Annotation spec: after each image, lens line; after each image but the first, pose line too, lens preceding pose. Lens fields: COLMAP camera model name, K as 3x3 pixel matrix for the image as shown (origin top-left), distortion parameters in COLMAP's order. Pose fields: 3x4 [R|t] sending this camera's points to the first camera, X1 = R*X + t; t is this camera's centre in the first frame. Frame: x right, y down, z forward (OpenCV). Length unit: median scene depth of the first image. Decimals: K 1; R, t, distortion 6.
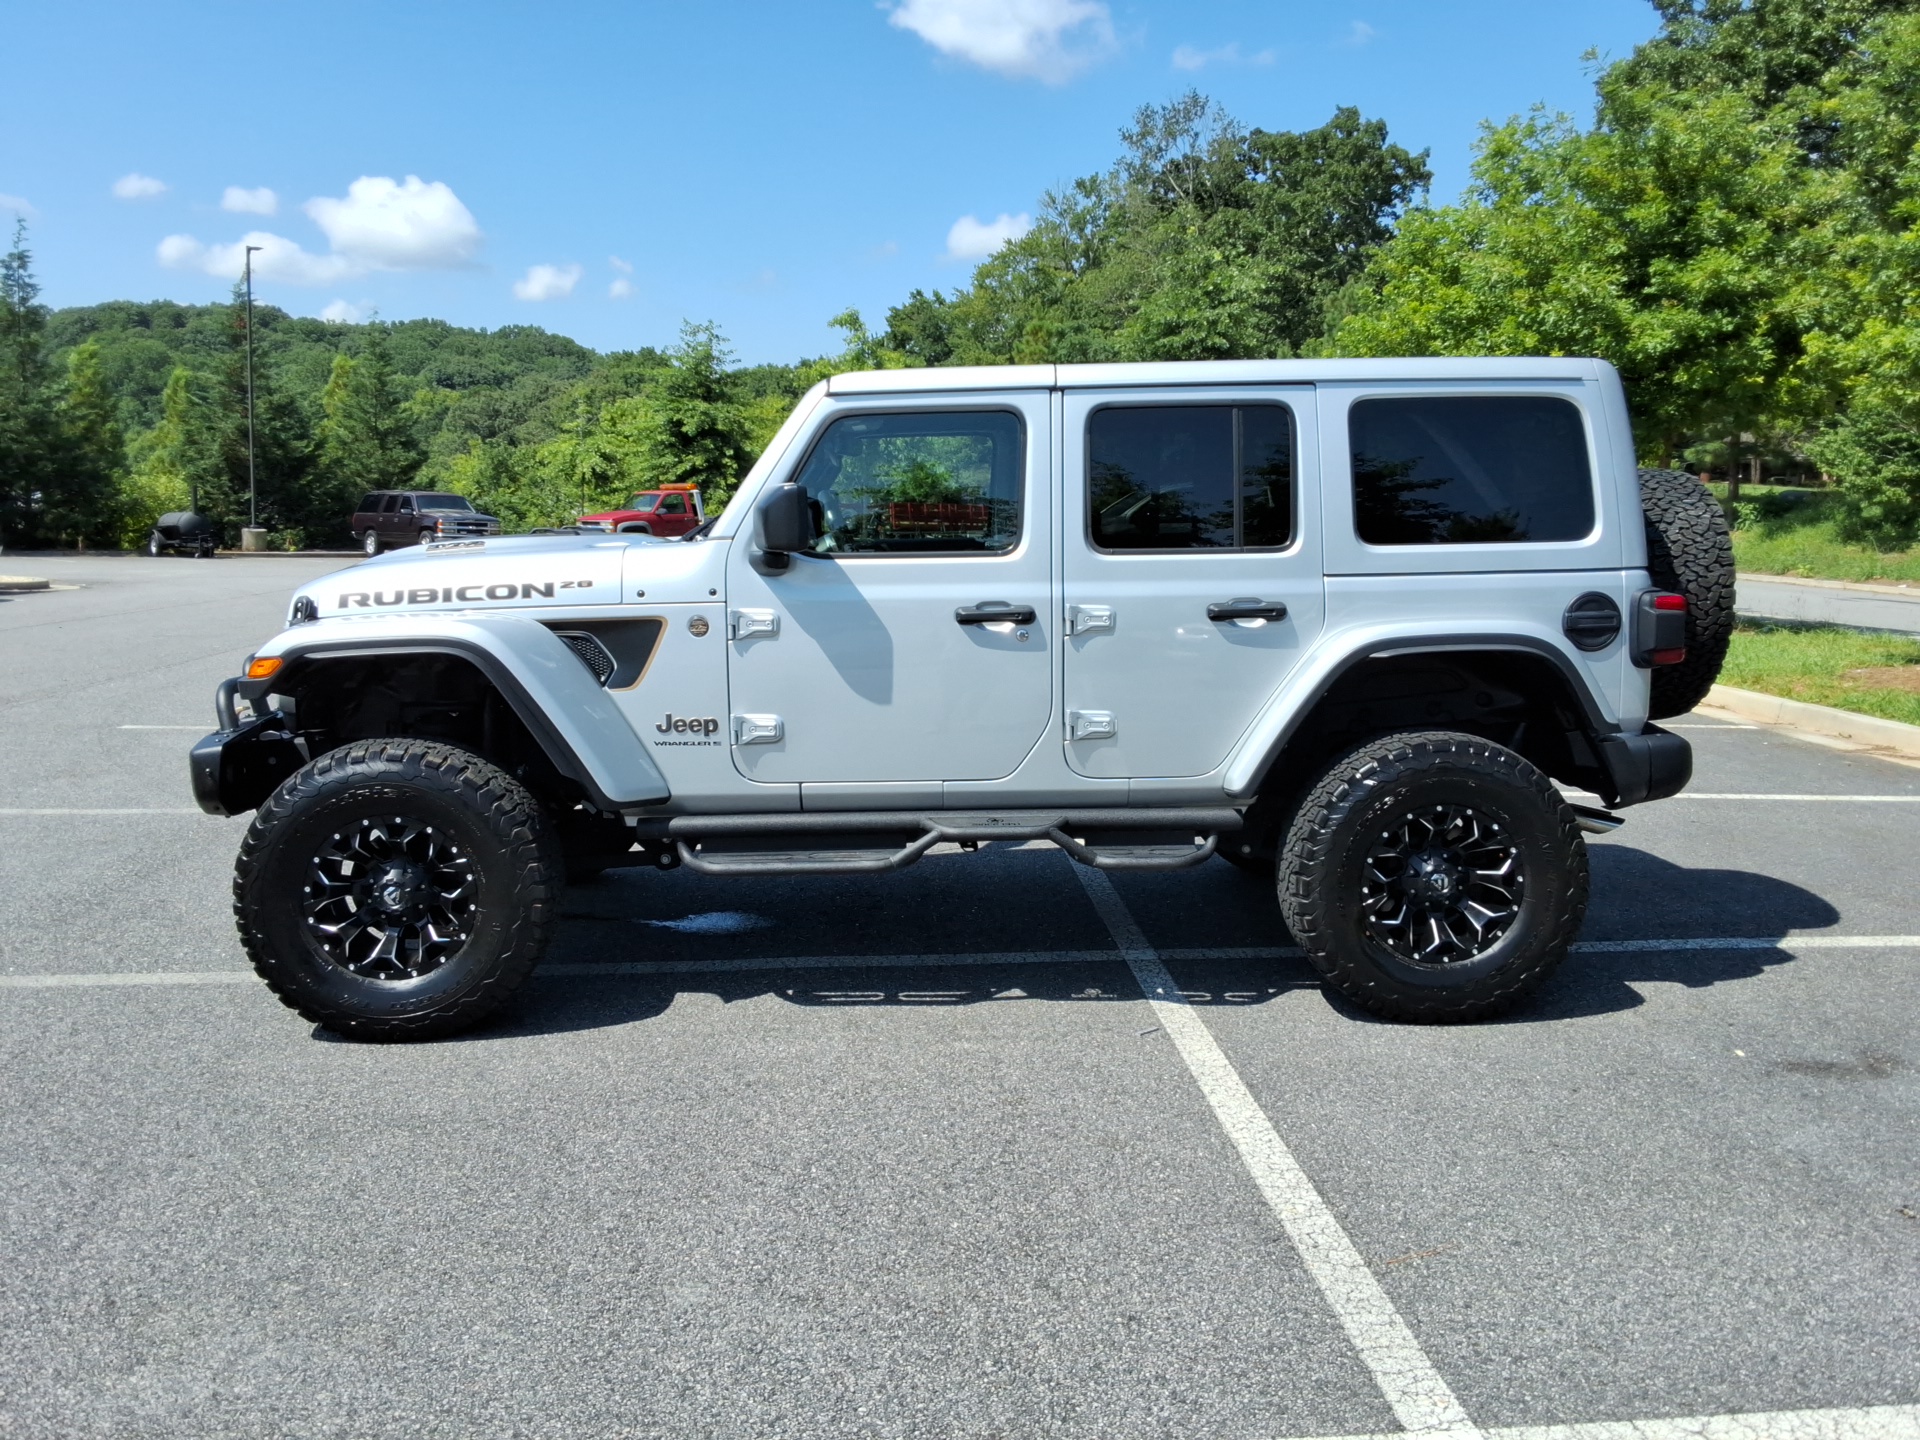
lens RADIAL K [[1556.3, 0, 986.8], [0, 1556.3, 702.3], [0, 0, 1]] dist [0.103752, -0.170867]
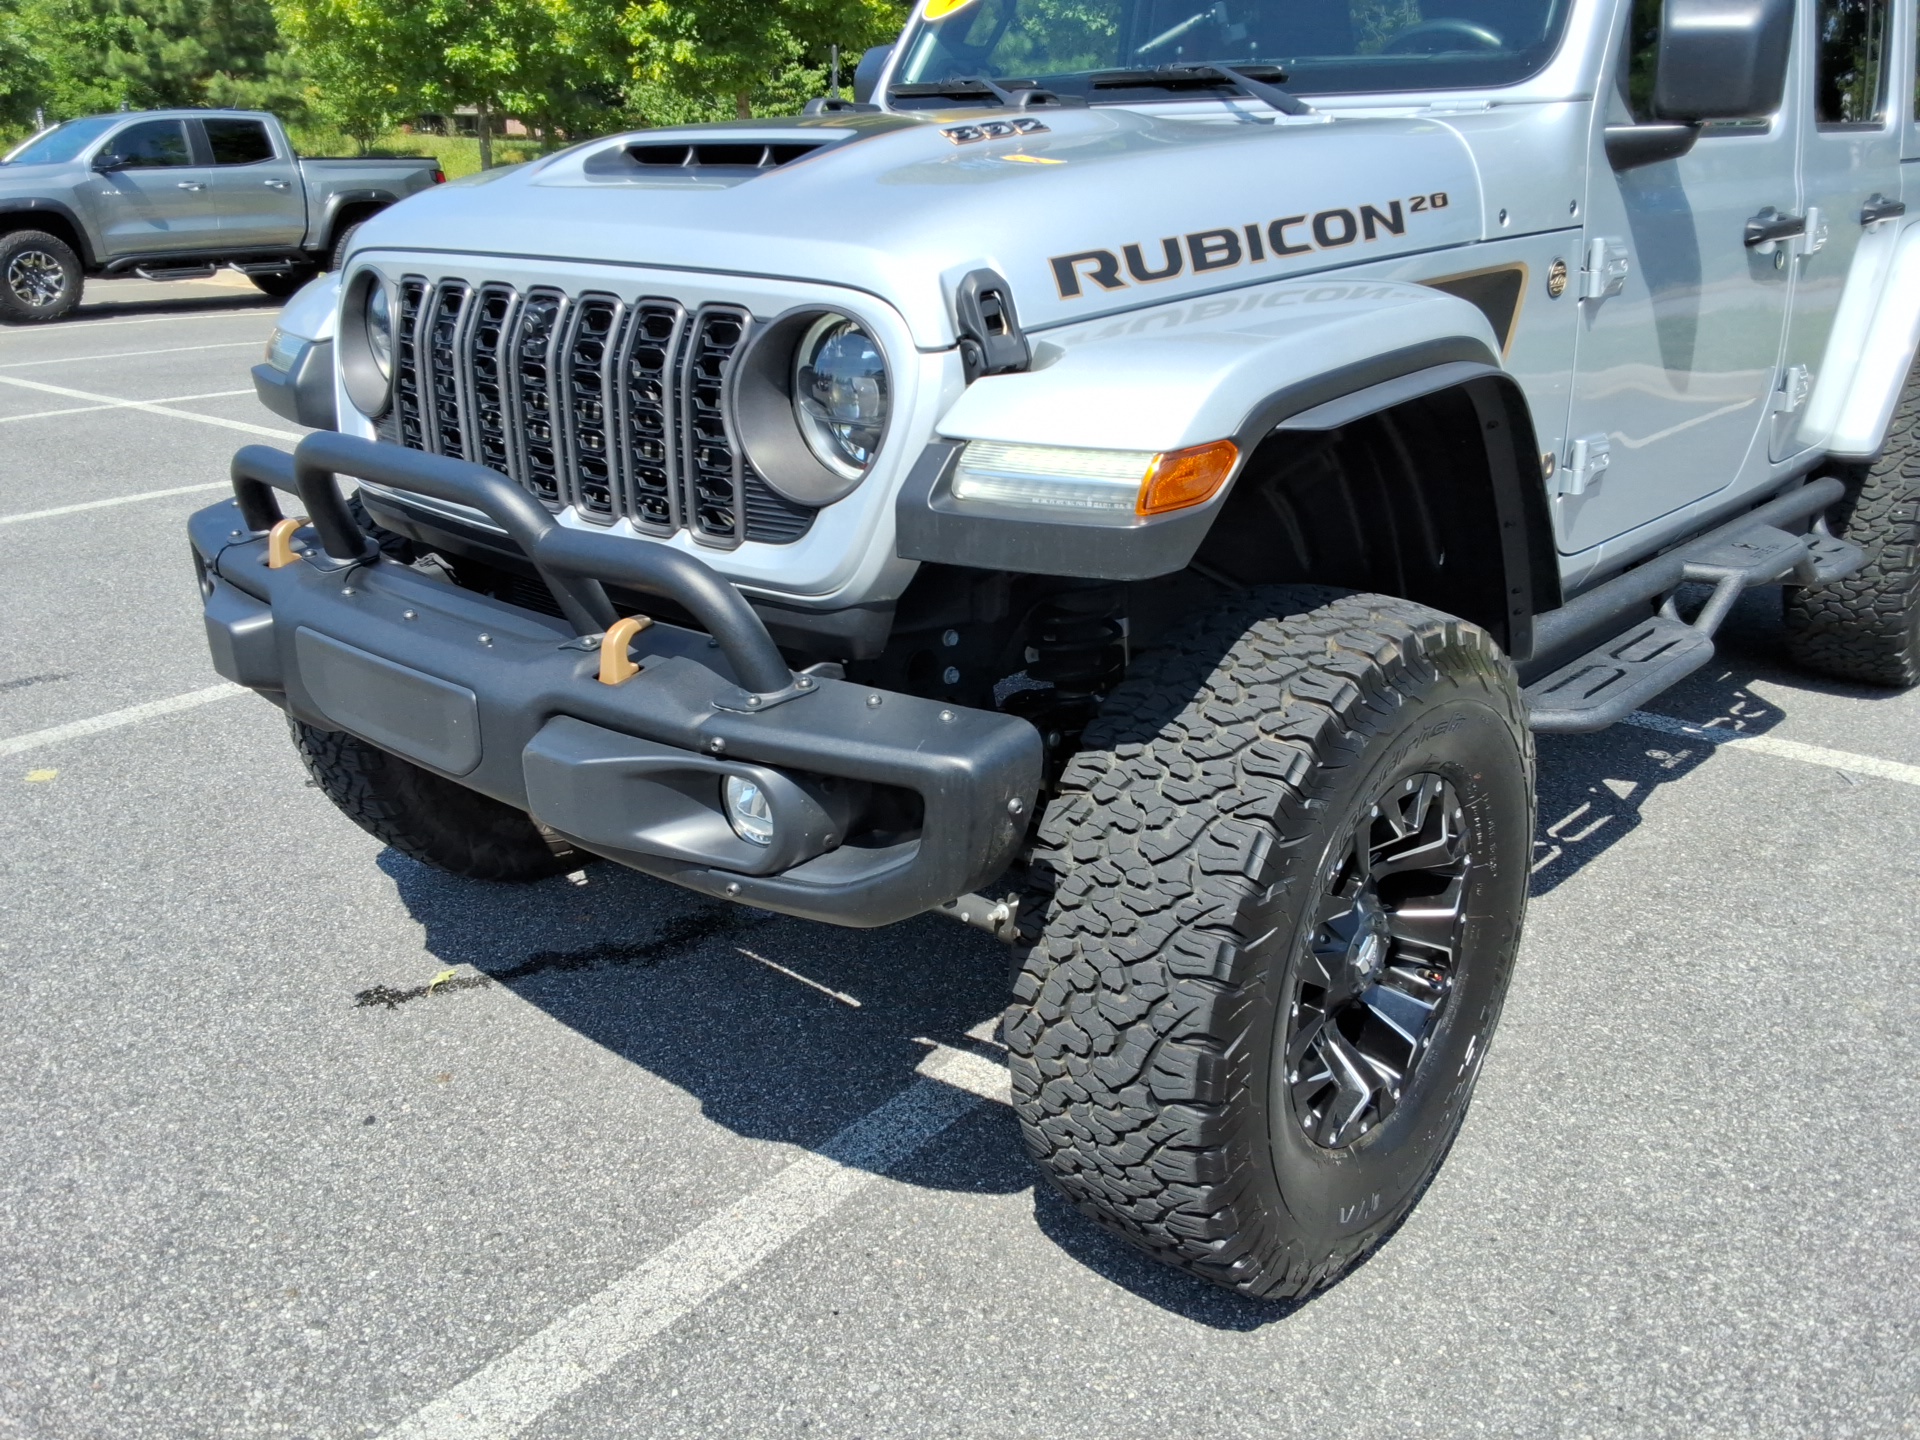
lens RADIAL K [[1541.7, 0, 960.0], [0, 1541.7, 720.0], [0, 0, 1]] dist [0.115246, -0.177950]
pose [[0.701023, -0.249310, 0.668140, -0.679733], [0.100182, 0.962038, 0.253863, -0.057997], [-0.706066, -0.111028, 0.699388, 0.742136]]
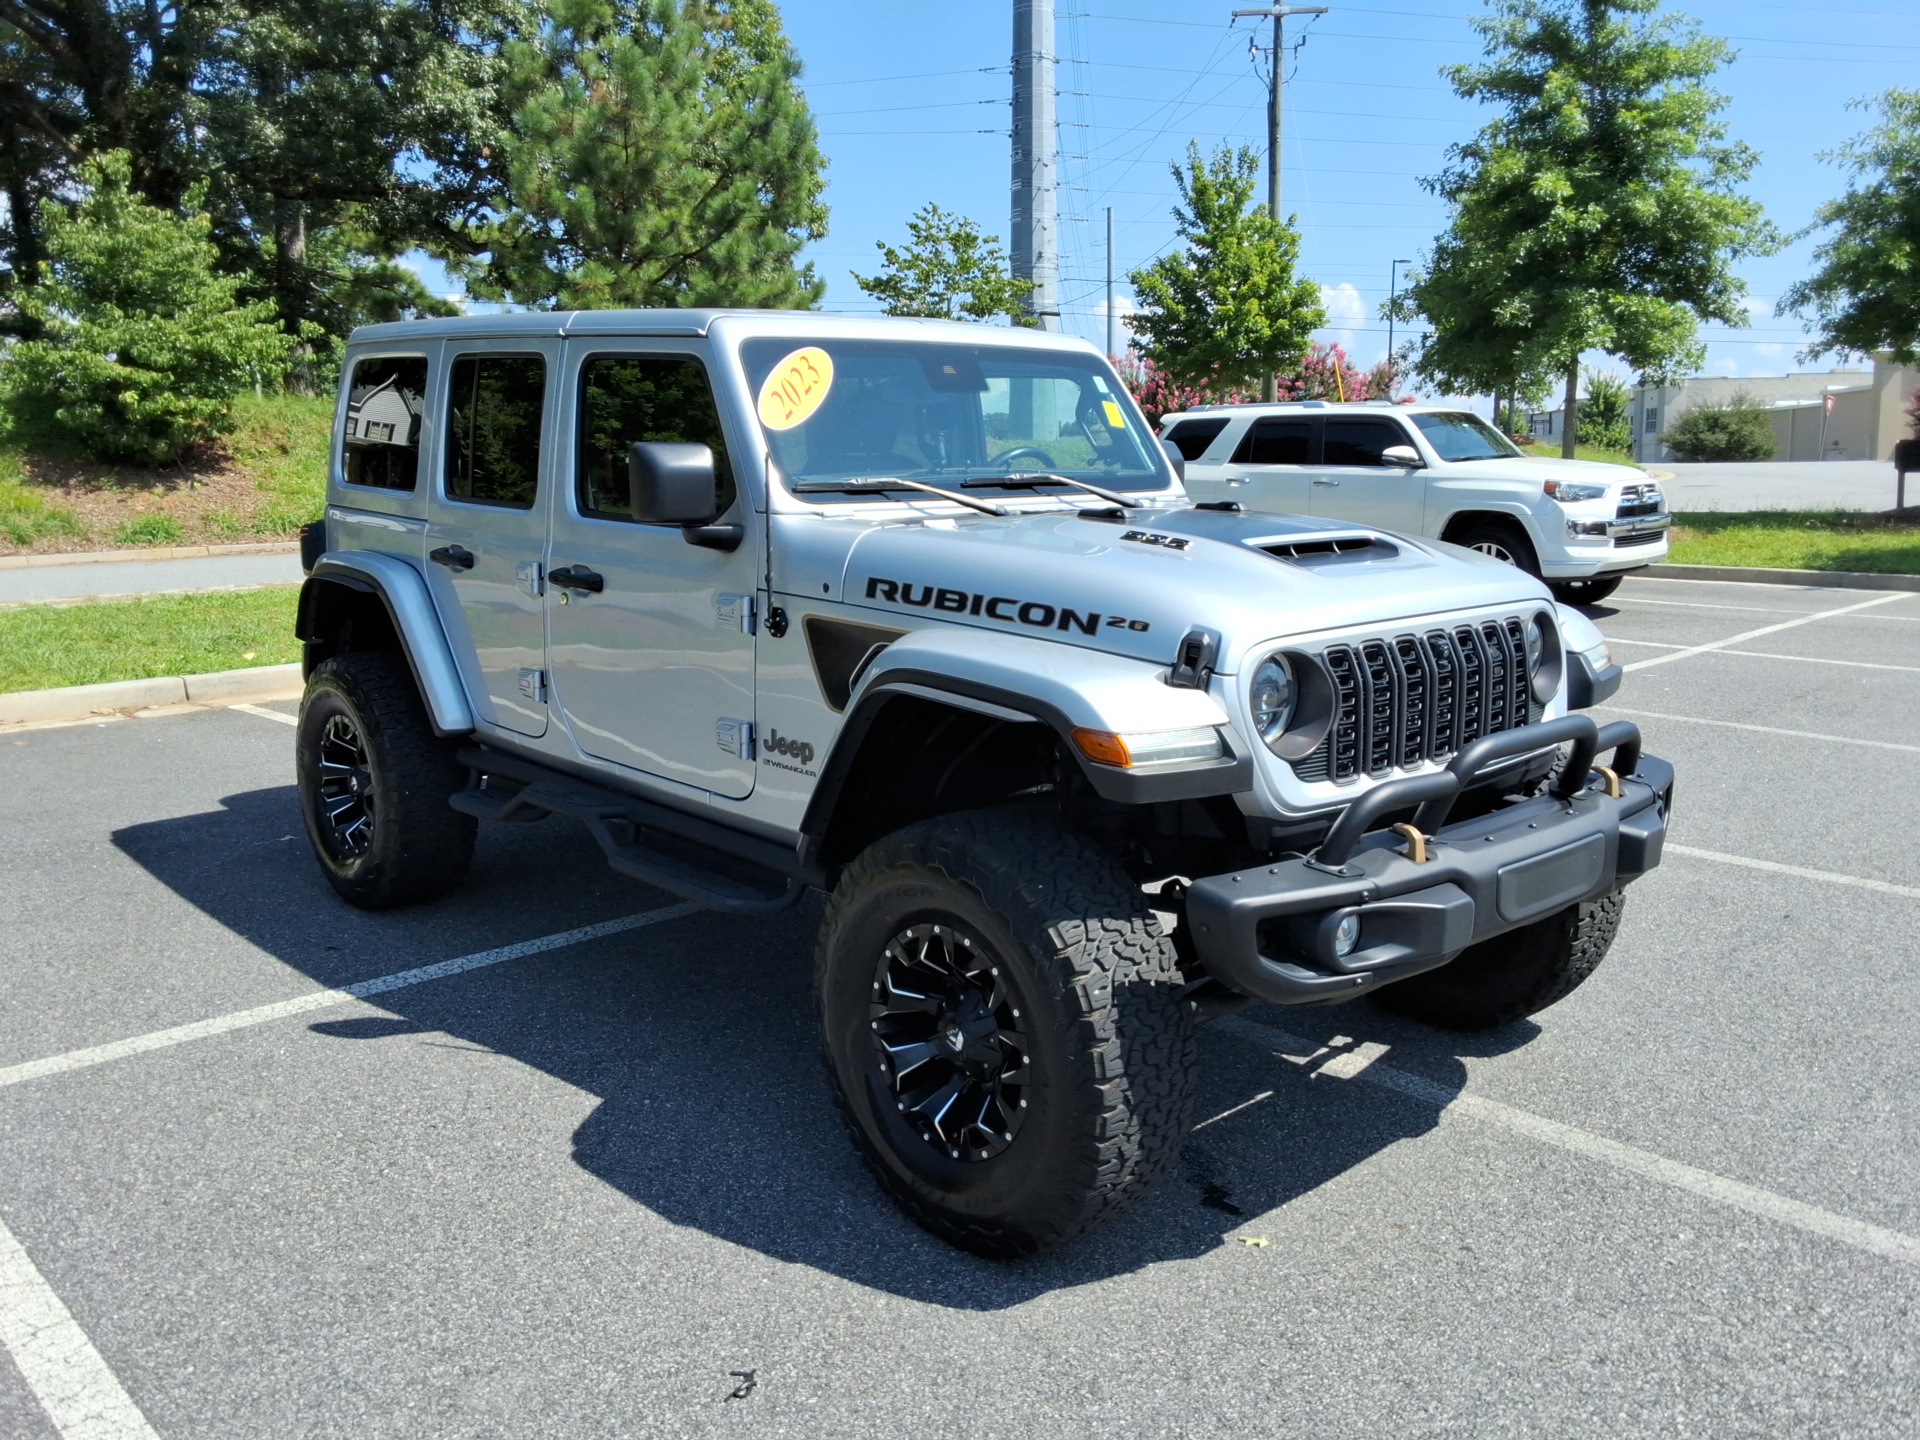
lens RADIAL K [[1544.8, 0, 990.8], [0, 1544.8, 706.1], [0, 0, 1]] dist [0.088782, -0.139528]
pose [[-0.646109, -0.138445, 0.750584, -0.845683], [0.094506, 0.961332, 0.258669, -0.239064], [-0.757372, 0.238063, -0.608041, 1.701261]]
